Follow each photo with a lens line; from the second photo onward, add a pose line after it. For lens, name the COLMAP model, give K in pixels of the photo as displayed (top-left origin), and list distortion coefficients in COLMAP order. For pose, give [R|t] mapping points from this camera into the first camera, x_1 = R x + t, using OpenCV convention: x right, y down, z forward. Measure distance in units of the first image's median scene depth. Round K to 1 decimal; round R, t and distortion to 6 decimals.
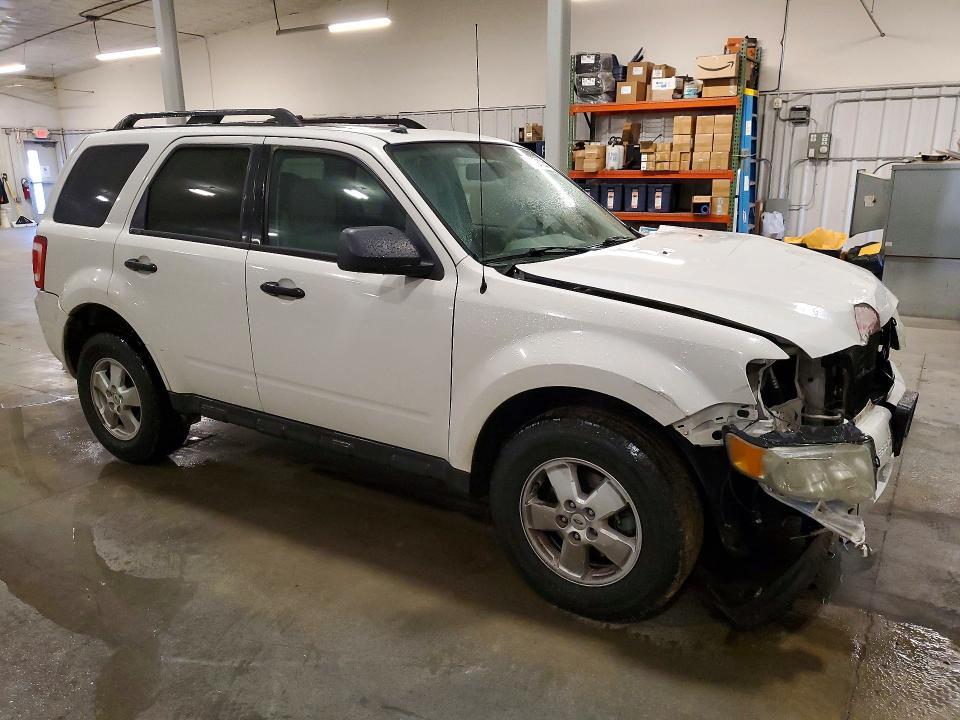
lens RADIAL K [[741.0, 0, 478.5], [0, 741.0, 365.3], [0, 0, 1]] dist [0.027769, -0.002377]
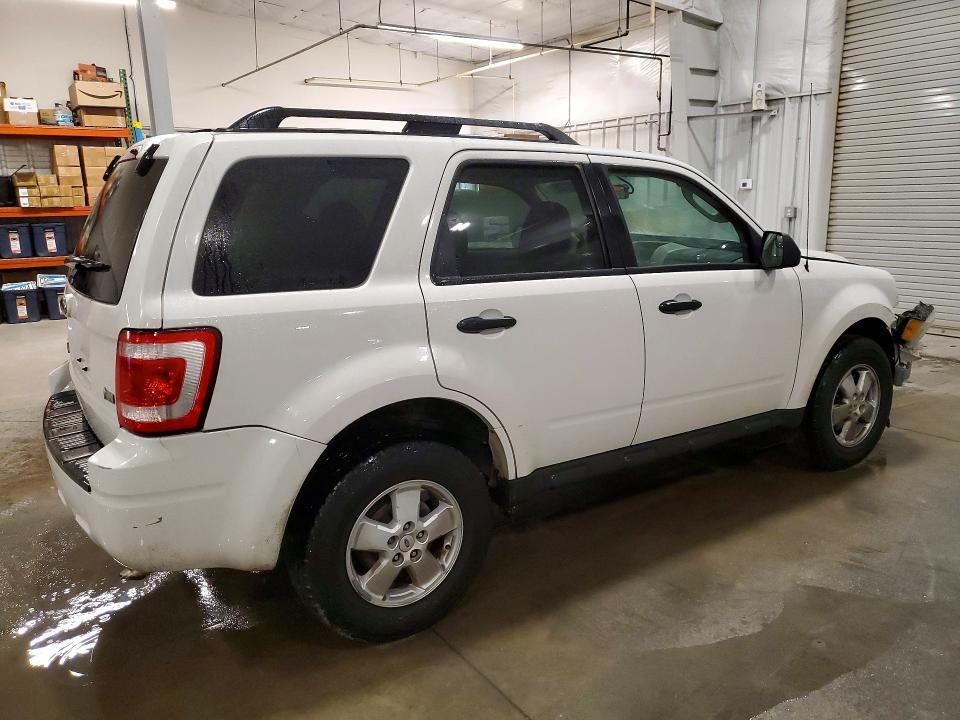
lens RADIAL K [[741.0, 0, 468.7], [0, 741.0, 376.9], [0, 0, 1]] dist [0.027769, -0.002377]
pose [[0.396744, -0.223077, 0.890411, -0.960167], [0.257097, 0.958201, 0.125505, -0.154518], [-0.881190, 0.179129, 0.437513, 0.612411]]
